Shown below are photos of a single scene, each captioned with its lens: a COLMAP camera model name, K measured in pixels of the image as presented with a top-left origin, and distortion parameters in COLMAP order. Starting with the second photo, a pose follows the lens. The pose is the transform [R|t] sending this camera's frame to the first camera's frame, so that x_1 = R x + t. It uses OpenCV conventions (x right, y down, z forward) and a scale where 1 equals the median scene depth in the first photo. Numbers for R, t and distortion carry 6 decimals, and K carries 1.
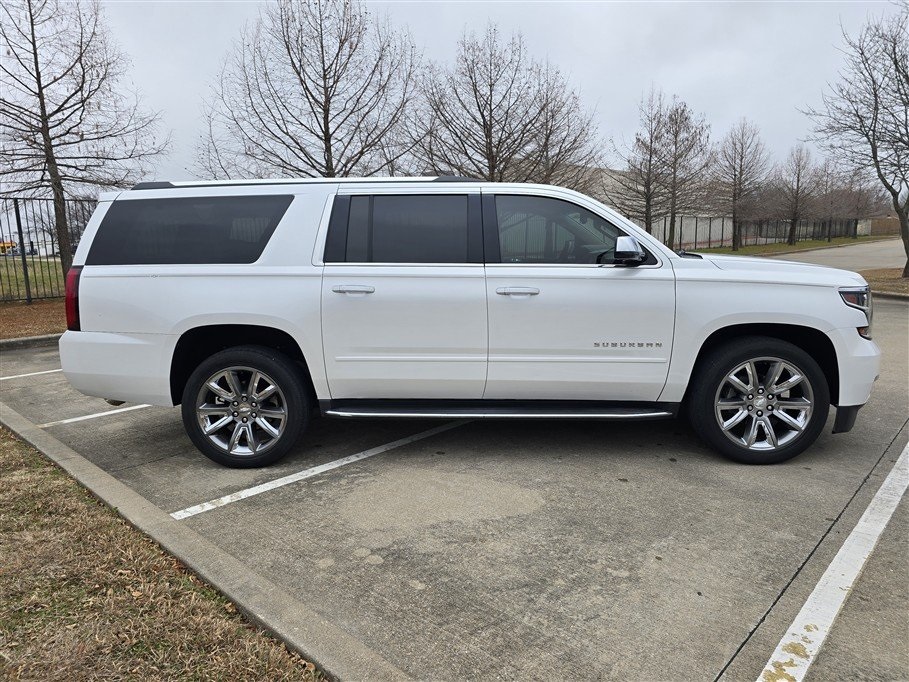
lens RADIAL K [[614.4, 0, 456.9], [0, 614.4, 333.3], [0, 0, 1]] dist [0.045619, -0.038250]
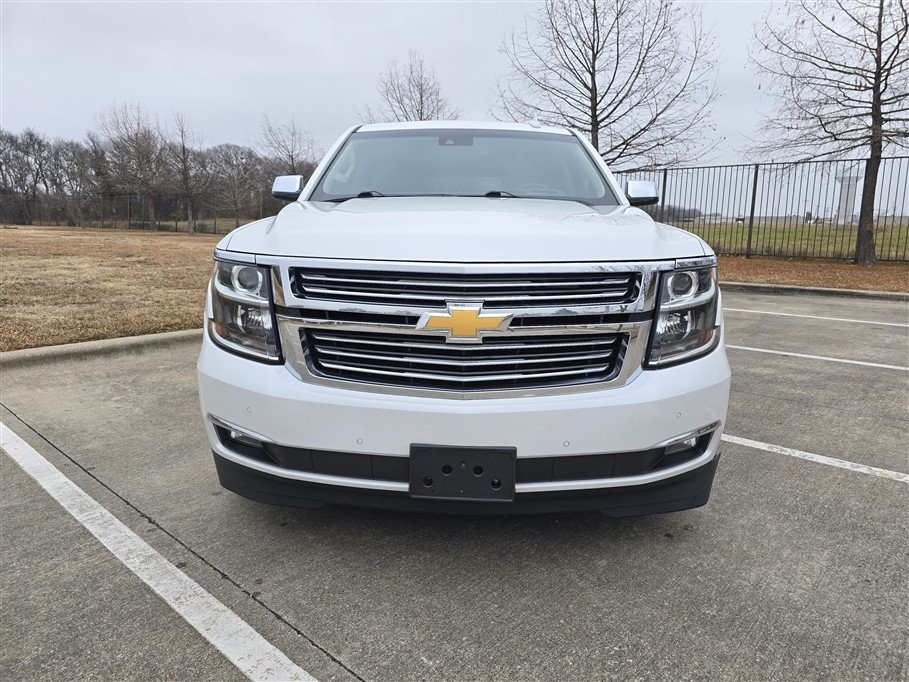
lens RADIAL K [[614.4, 0, 456.1], [0, 614.4, 338.3], [0, 0, 1]] dist [0.045619, -0.038250]
pose [[0.019094, 0.209713, -0.977576, 1.208678], [-0.153923, 0.966715, 0.204377, -0.142033], [0.987898, 0.146569, 0.050738, 1.187827]]
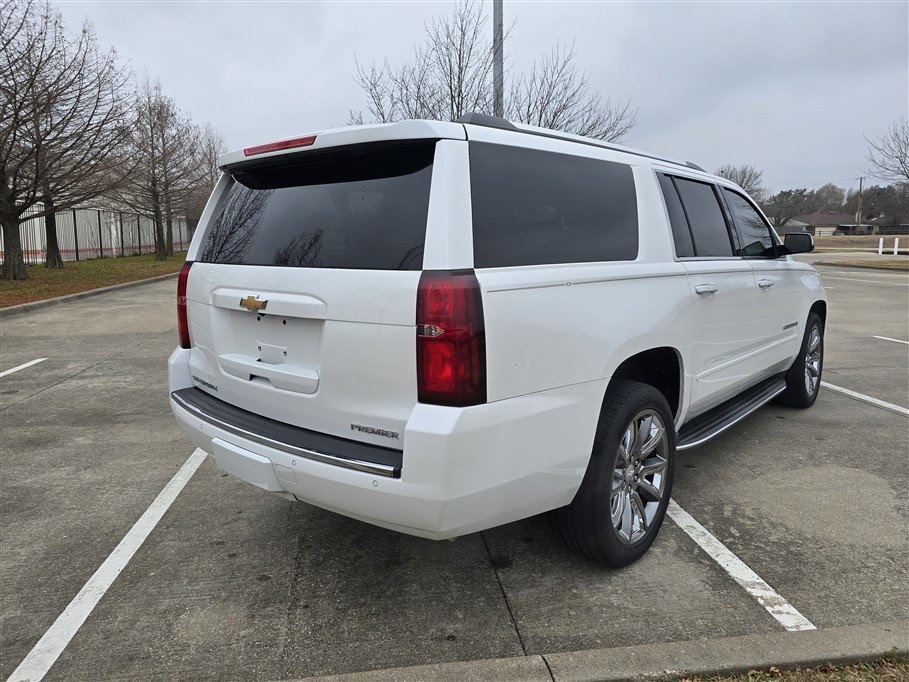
lens RADIAL K [[614.4, 0, 451.5], [0, 614.4, 331.6], [0, 0, 1]] dist [0.045619, -0.038250]
pose [[0.633504, -0.101450, 0.767060, -1.006755], [0.104059, 0.993532, 0.045462, -0.088030], [-0.766710, 0.051019, 0.639963, 0.726668]]
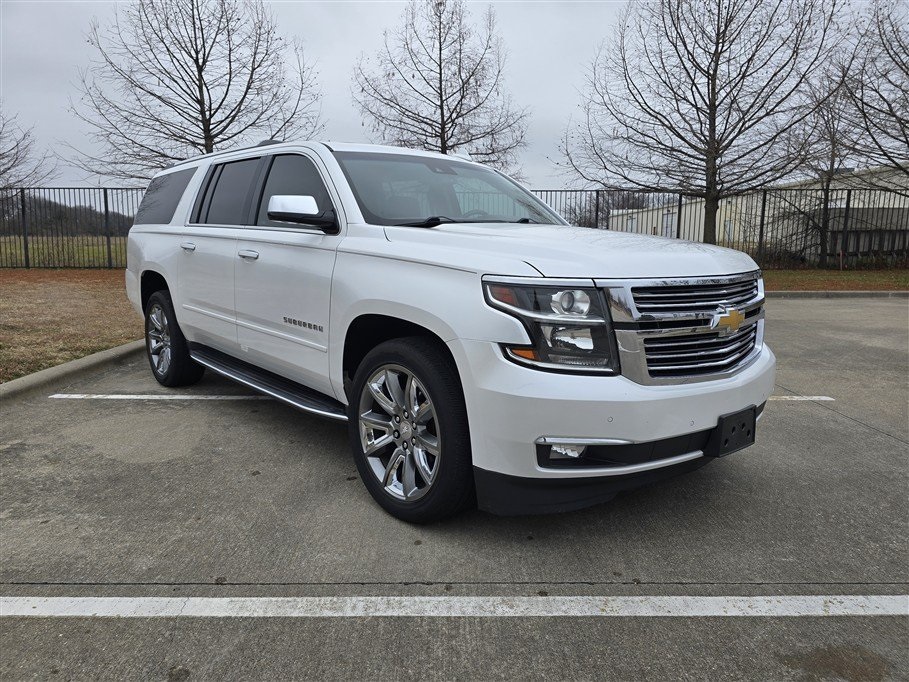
lens RADIAL K [[614.4, 0, 455.5], [0, 614.4, 341.6], [0, 0, 1]] dist [0.045619, -0.038250]
pose [[0.687565, 0.142442, -0.712015, 1.008586], [-0.124358, 0.989182, 0.077803, -0.048810], [0.715395, 0.035051, 0.697841, 0.550930]]
